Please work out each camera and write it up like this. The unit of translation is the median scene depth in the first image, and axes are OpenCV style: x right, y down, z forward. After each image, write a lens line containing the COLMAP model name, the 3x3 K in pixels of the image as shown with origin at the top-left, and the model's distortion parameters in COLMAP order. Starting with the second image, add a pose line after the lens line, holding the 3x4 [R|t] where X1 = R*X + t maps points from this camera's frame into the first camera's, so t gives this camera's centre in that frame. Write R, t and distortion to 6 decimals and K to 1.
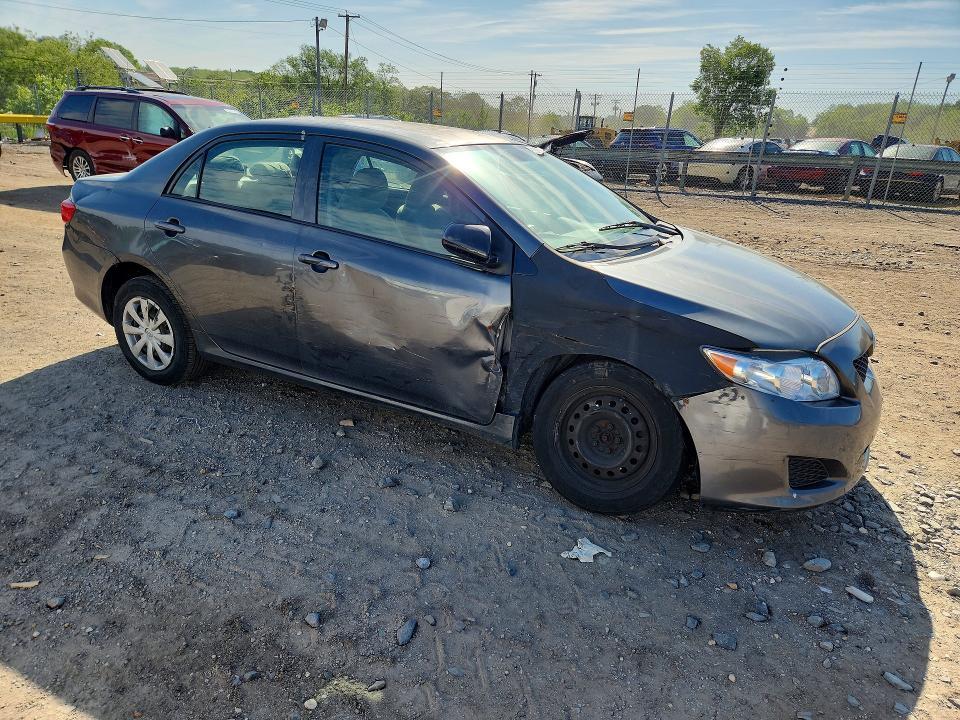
lens RADIAL K [[783.3, 0, 480.0], [0, 783.3, 361.0], [0, 0, 1]] dist [0.037977, -0.032148]
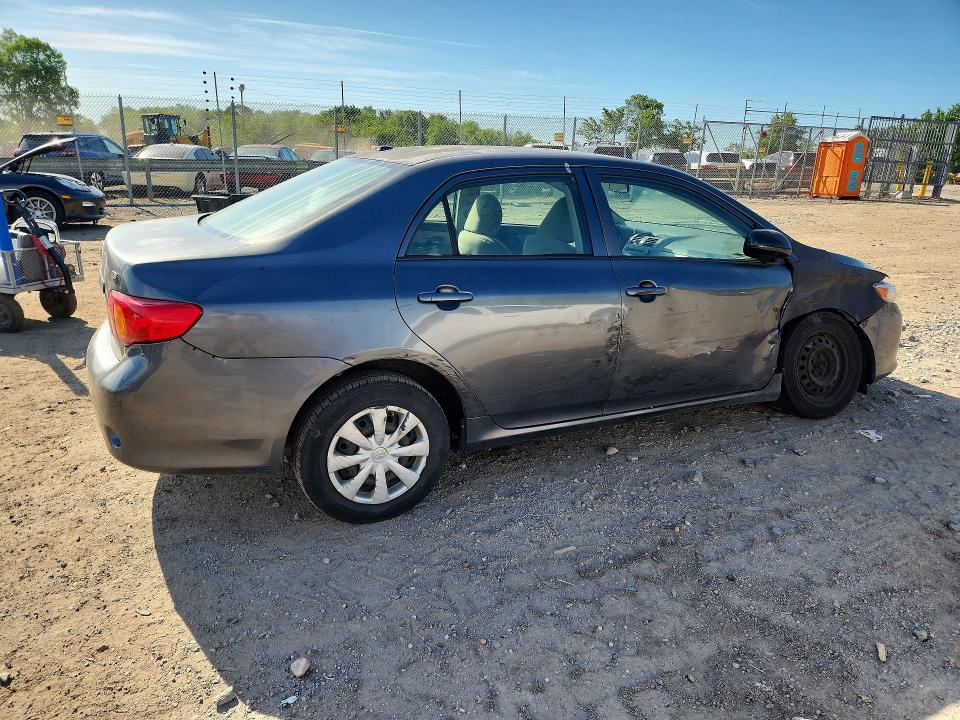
lens RADIAL K [[783.3, 0, 478.8], [0, 783.3, 360.1], [0, 0, 1]] dist [0.037977, -0.032148]
pose [[0.484518, -0.257382, 0.836060, -1.115022], [0.252267, 0.956244, 0.148186, -0.234044], [-0.837618, 0.139112, 0.528246, 0.628175]]
